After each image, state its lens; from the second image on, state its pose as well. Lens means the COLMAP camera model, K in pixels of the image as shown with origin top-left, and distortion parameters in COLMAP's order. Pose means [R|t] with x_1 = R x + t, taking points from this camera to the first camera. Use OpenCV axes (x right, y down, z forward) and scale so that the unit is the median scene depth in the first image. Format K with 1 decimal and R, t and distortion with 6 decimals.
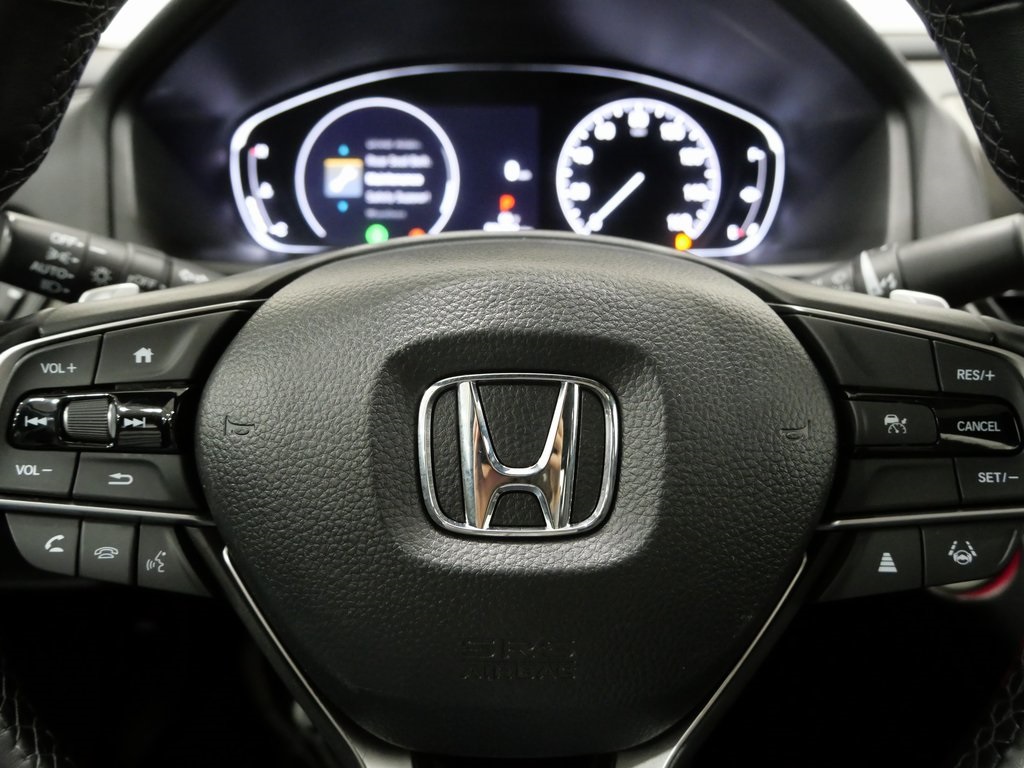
lens RADIAL K [[791.4, 0, 529.2], [0, 791.4, 391.8], [0, 0, 1]] dist [-0.041398, -0.001603]
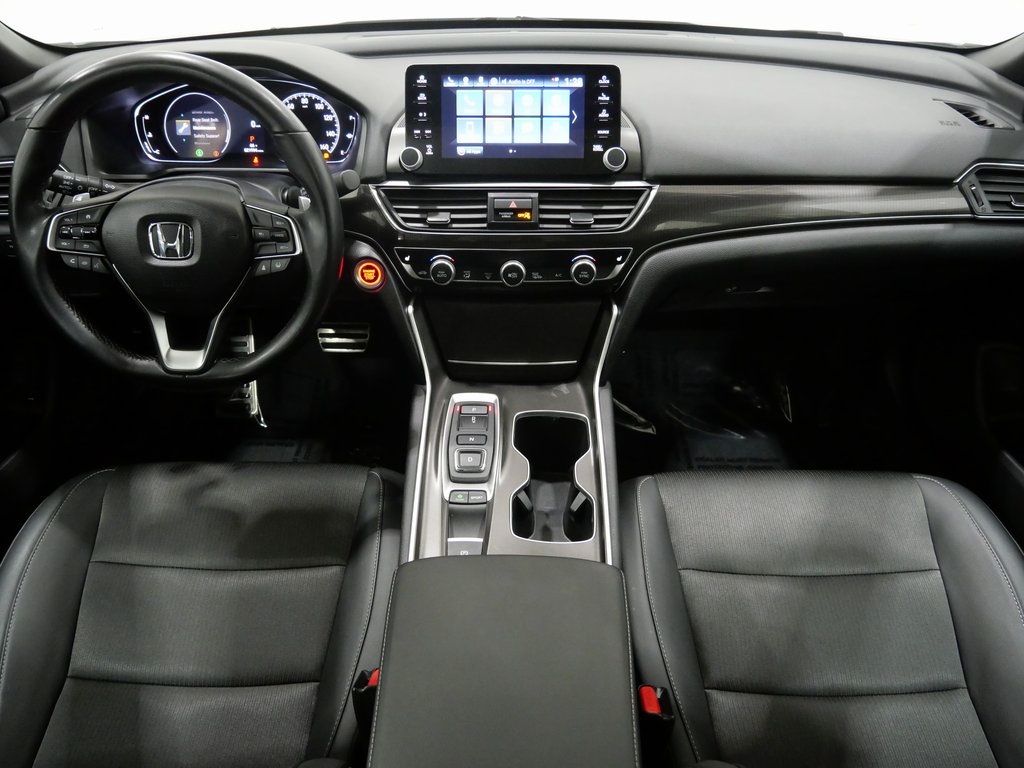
lens RADIAL K [[729.6, 0, 510.4], [0, 729.6, 381.6], [0, 0, 1]] dist [-0.023798, 0.003614]
pose [[0.999066, 0.018726, -0.038939, 0.858209], [-0.008816, 0.970595, 0.240556, -0.061993], [0.042298, -0.239988, 0.969854, -1.275316]]
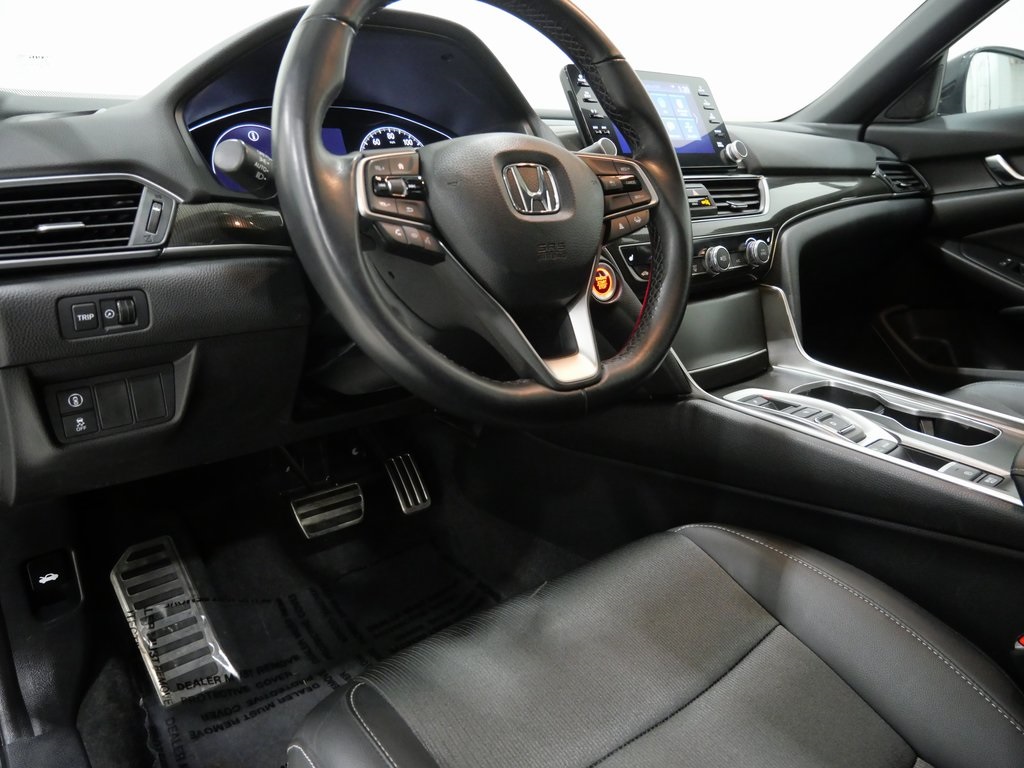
lens RADIAL K [[729.6, 0, 507.4], [0, 729.6, 387.0], [0, 0, 1]] dist [-0.023798, 0.003614]
pose [[0.792215, -0.195310, 0.578142, -0.761312], [0.264025, 0.963837, -0.036180, 0.365172], [-0.550169, 0.181306, 0.815133, -0.448866]]
